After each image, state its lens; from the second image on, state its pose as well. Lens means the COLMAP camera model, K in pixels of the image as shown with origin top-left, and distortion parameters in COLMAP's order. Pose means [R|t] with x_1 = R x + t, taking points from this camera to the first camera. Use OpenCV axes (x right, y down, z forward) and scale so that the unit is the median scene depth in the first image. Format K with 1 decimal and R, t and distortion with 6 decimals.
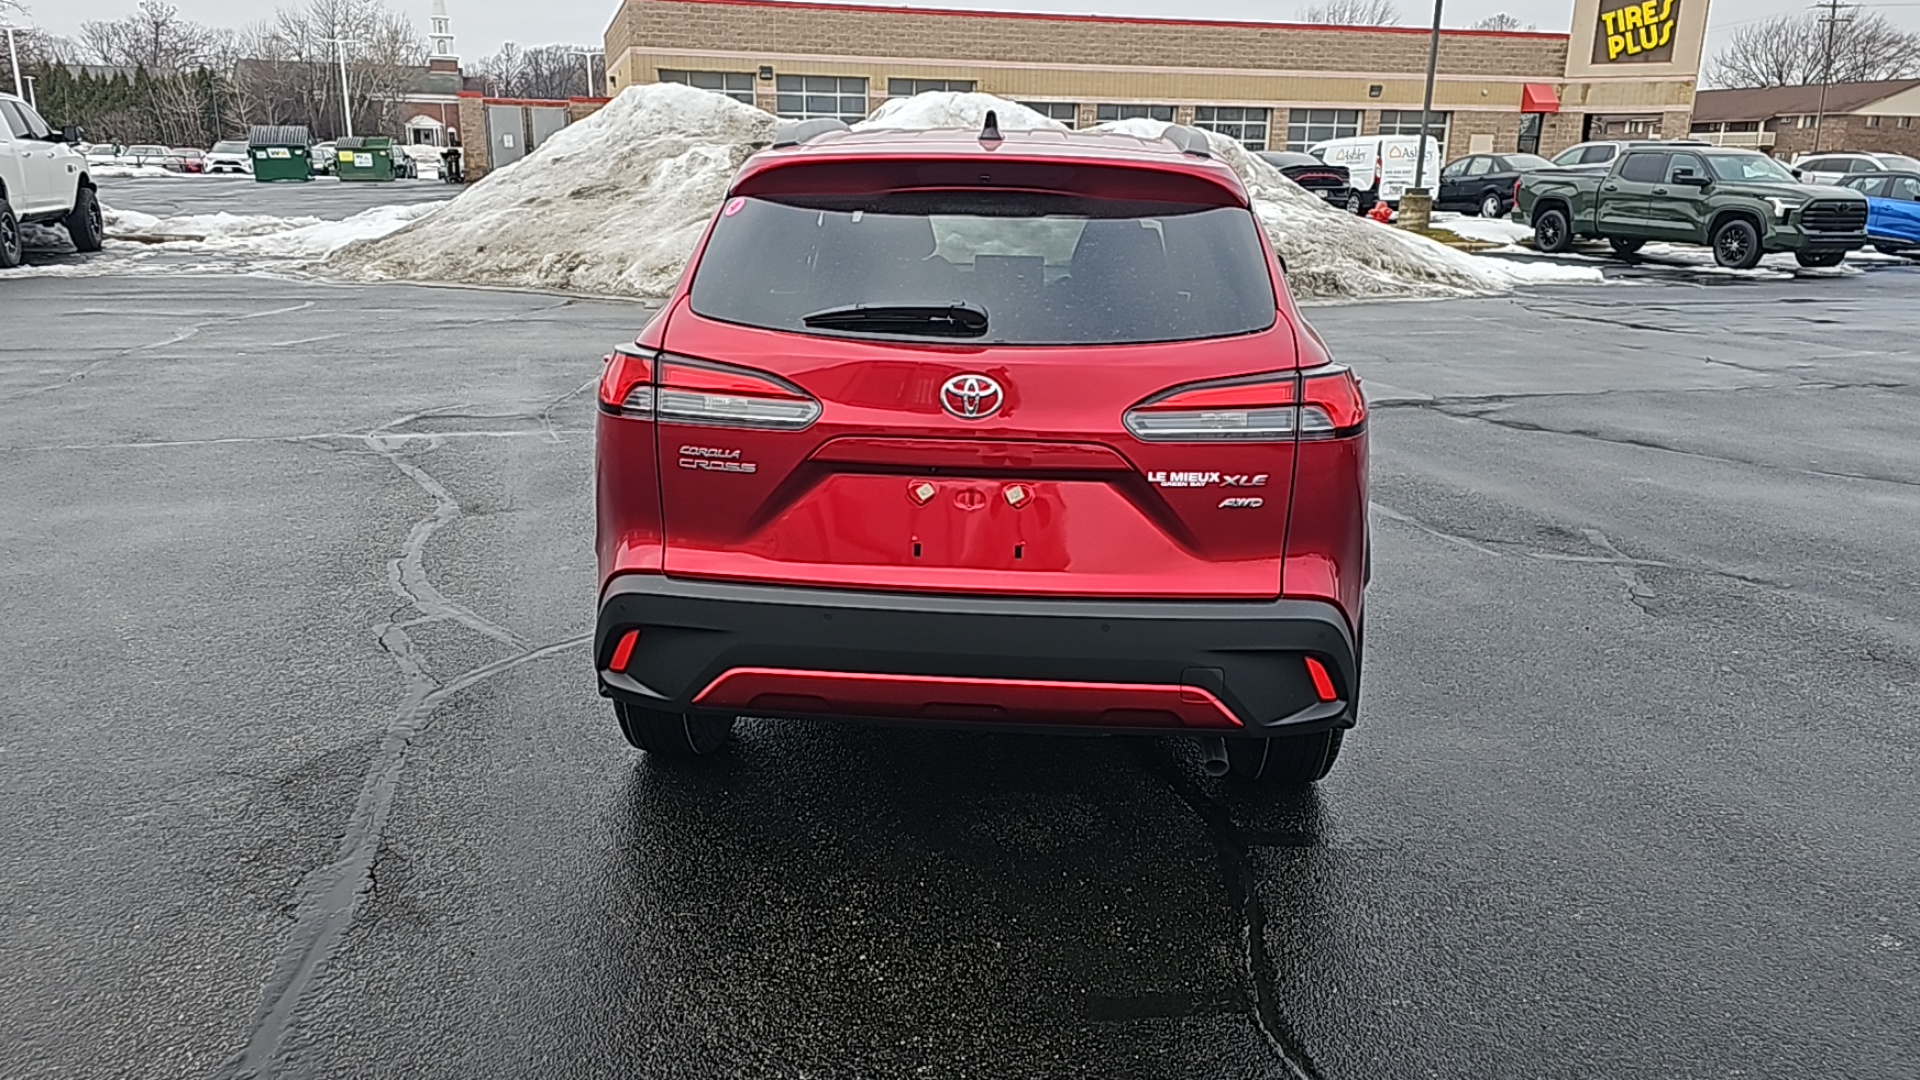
lens RADIAL K [[1361.2, 0, 964.2], [0, 1361.2, 542.3], [0, 0, 1]] dist [0.067052, -0.045872]
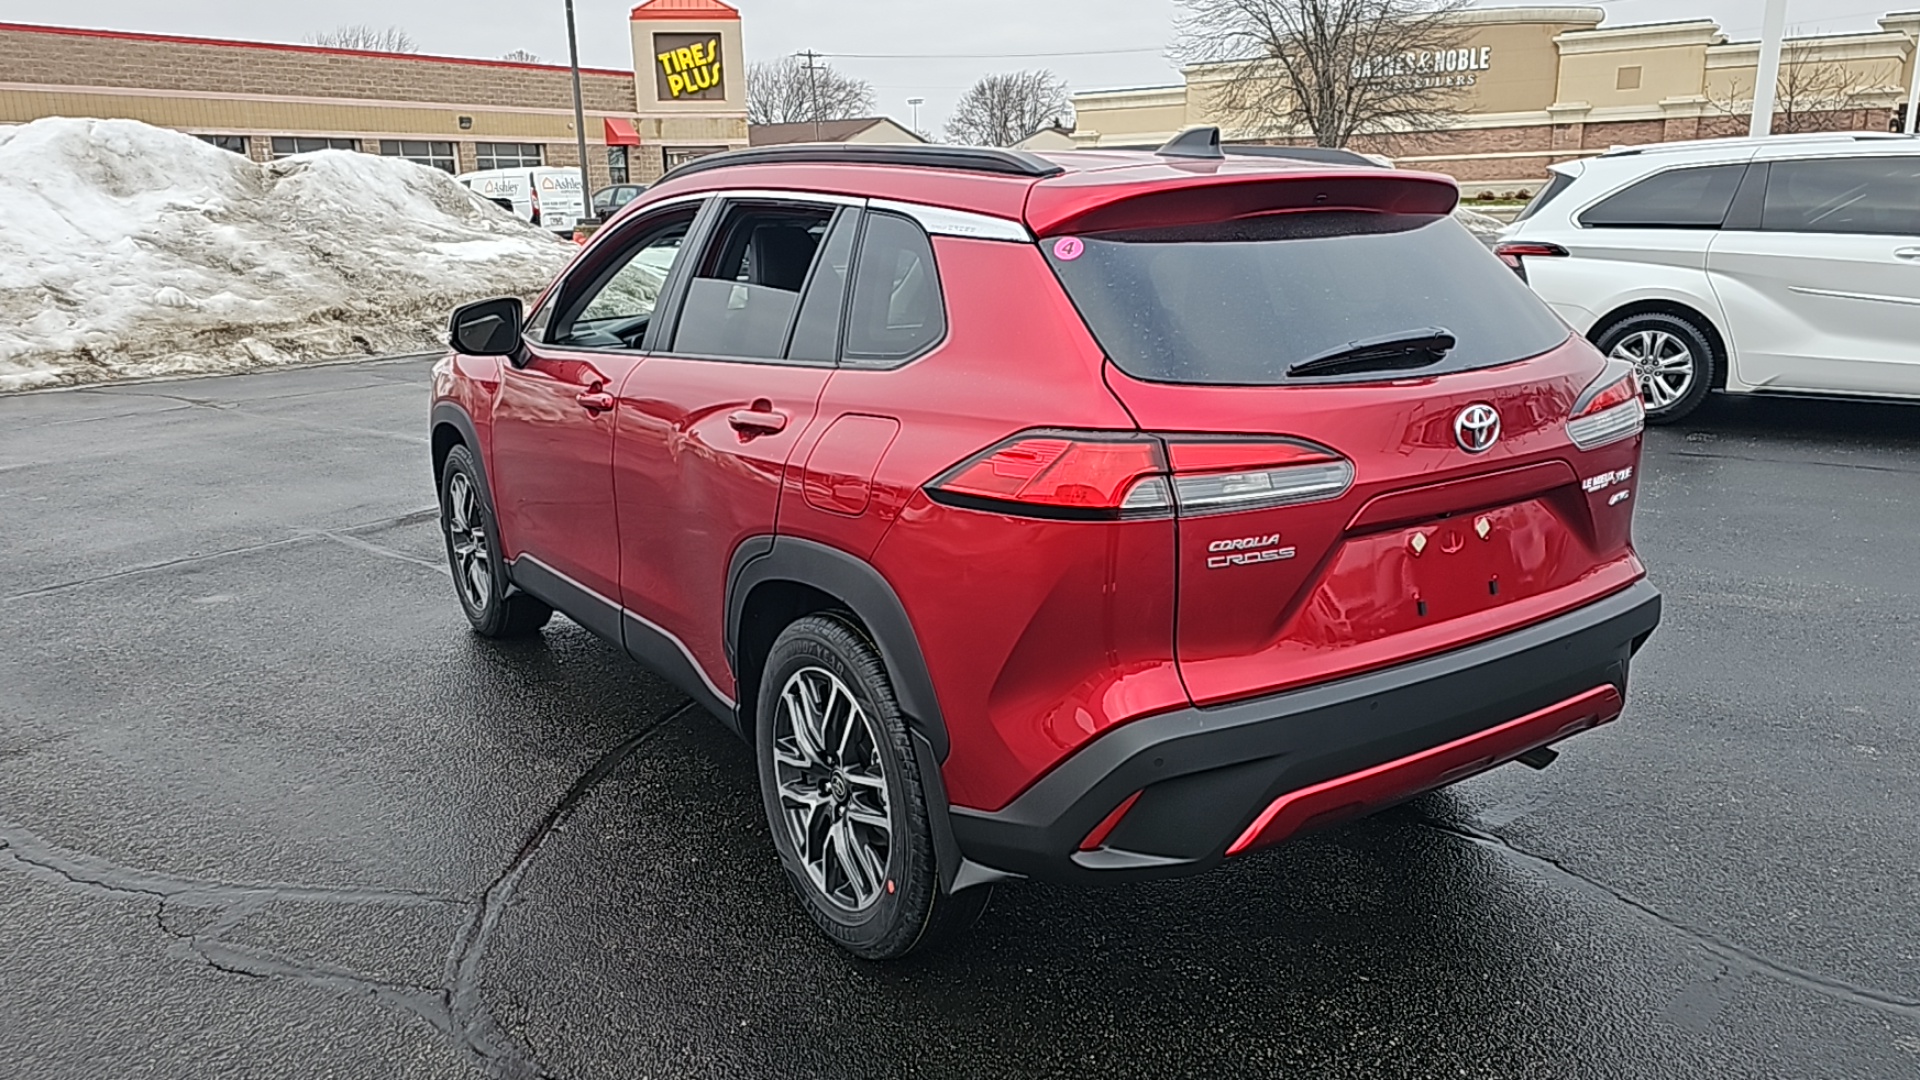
lens RADIAL K [[1361.2, 0, 964.2], [0, 1361.2, 542.3], [0, 0, 1]] dist [0.067052, -0.045872]
pose [[0.799066, -0.180253, 0.573588, -0.110401], [0.192628, 0.980466, 0.039766, -0.018416], [-0.569551, 0.078714, 0.818178, 0.061205]]
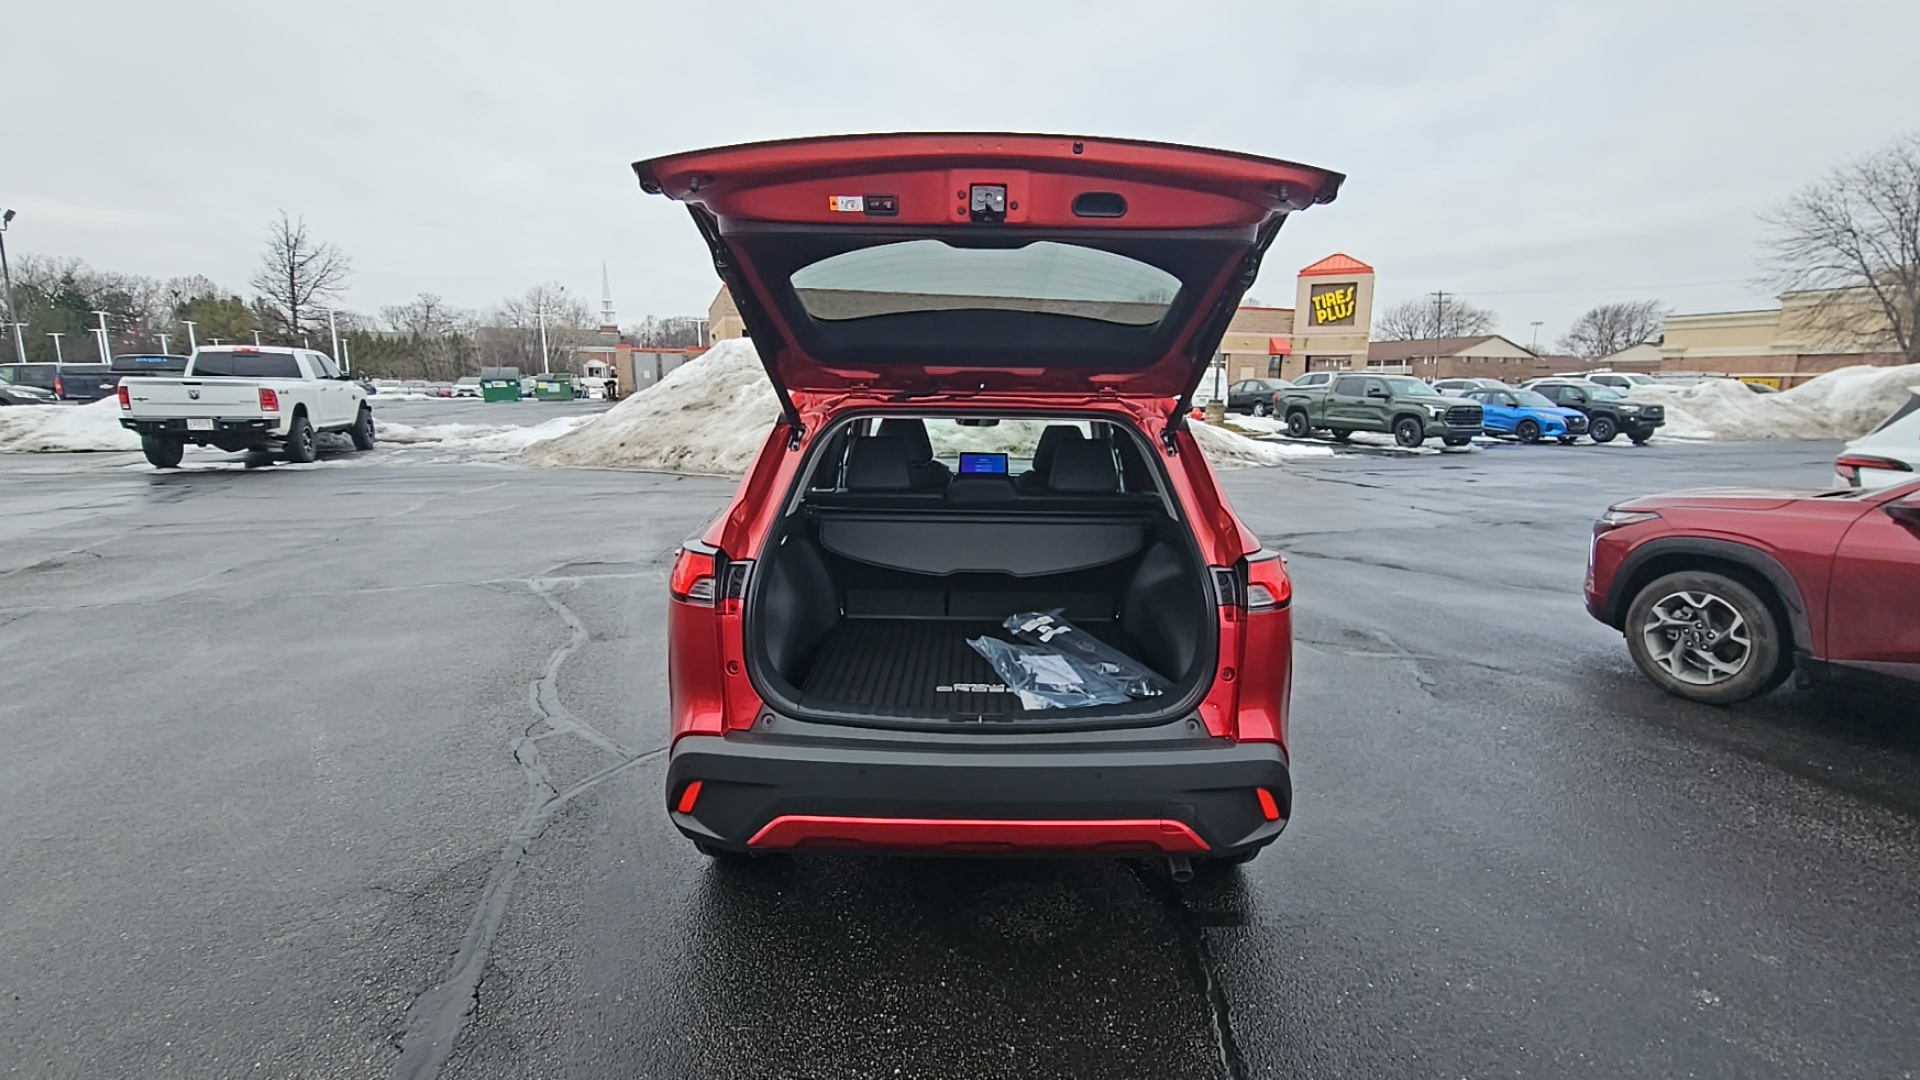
lens RADIAL K [[857.5, 0, 985.3], [0, 857.5, 546.3], [0, 0, 1]] dist [0.010752, -0.007658]
pose [[0.998206, -0.018398, 0.056972, -0.004635], [0.023092, 0.996293, -0.082873, -0.010831], [-0.055237, 0.084040, 0.994930, 0.032988]]
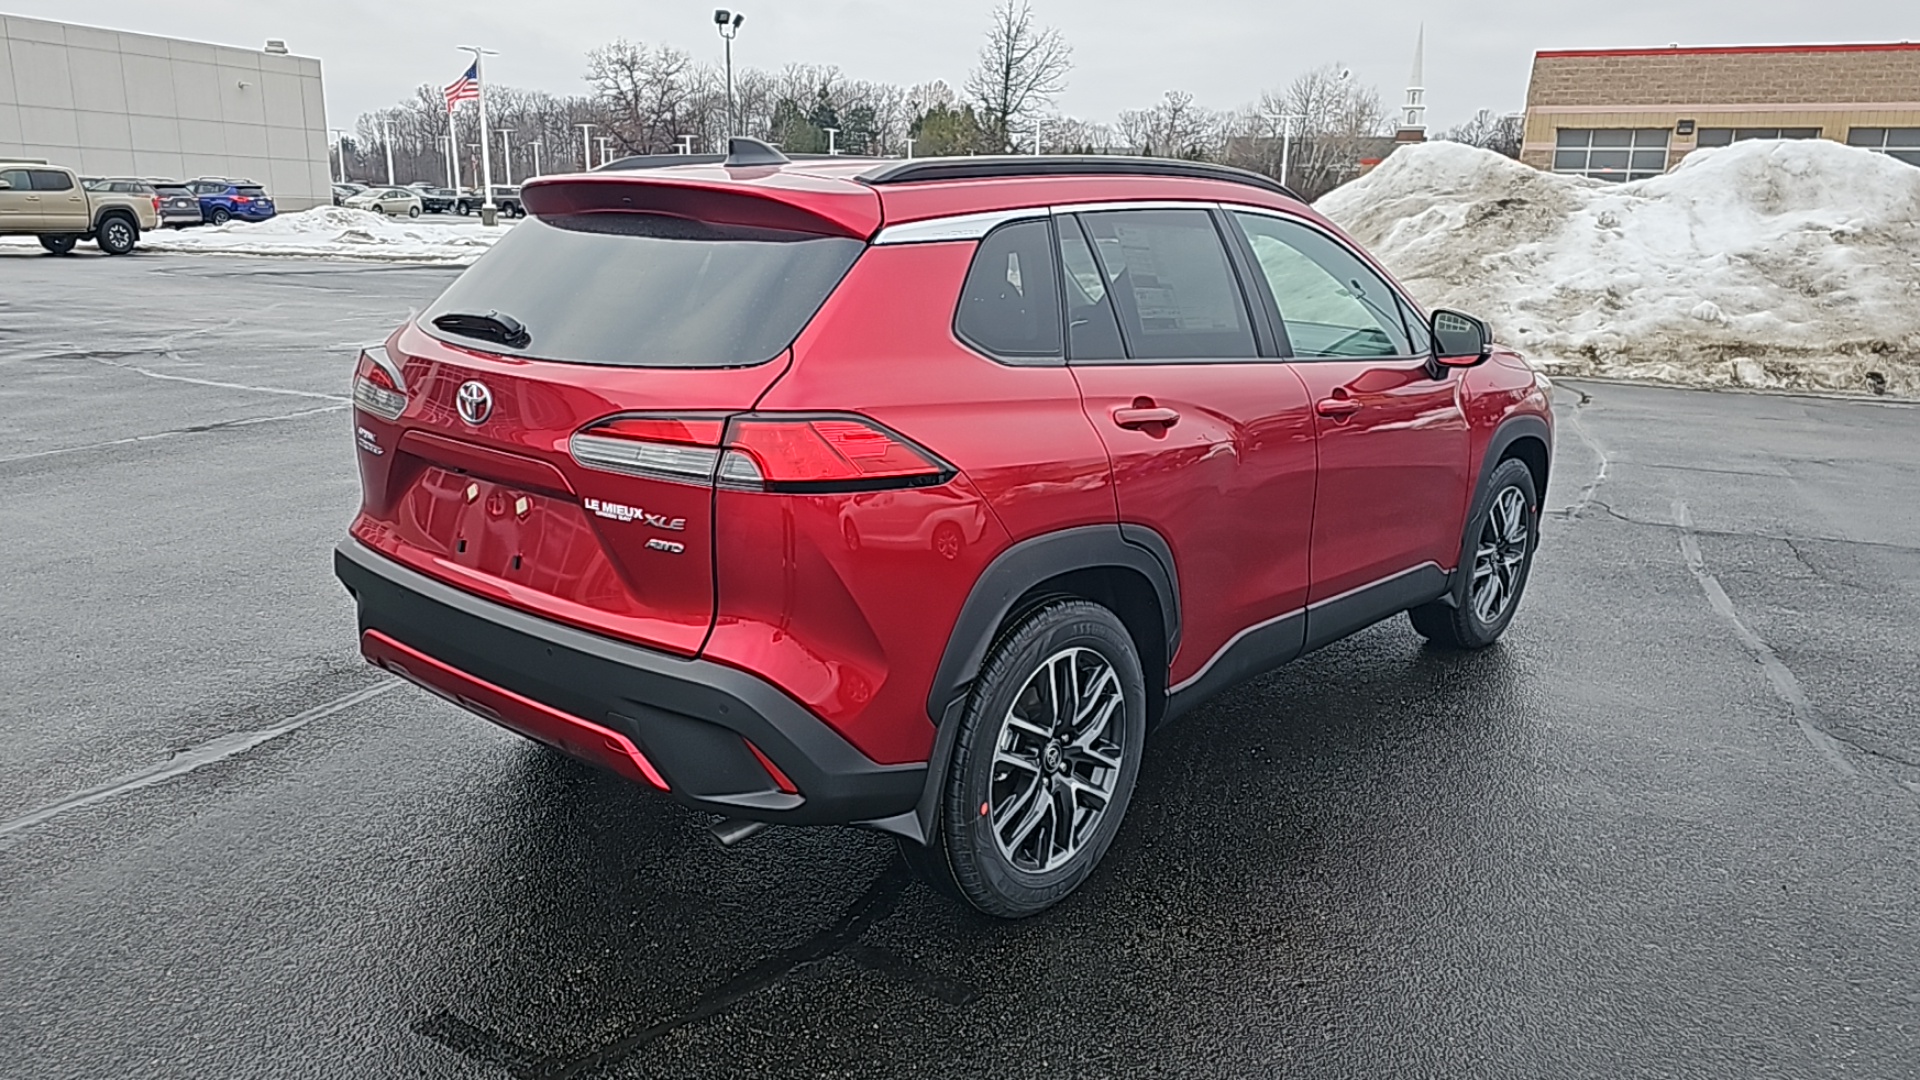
lens RADIAL K [[1361.2, 0, 964.2], [0, 1361.2, 542.3], [0, 0, 1]] dist [0.067052, -0.045872]
pose [[0.800163, 0.147491, -0.581365, 0.126206], [-0.173140, 0.984829, 0.011547, -0.010785], [0.574248, 0.091418, 0.813561, 0.050860]]
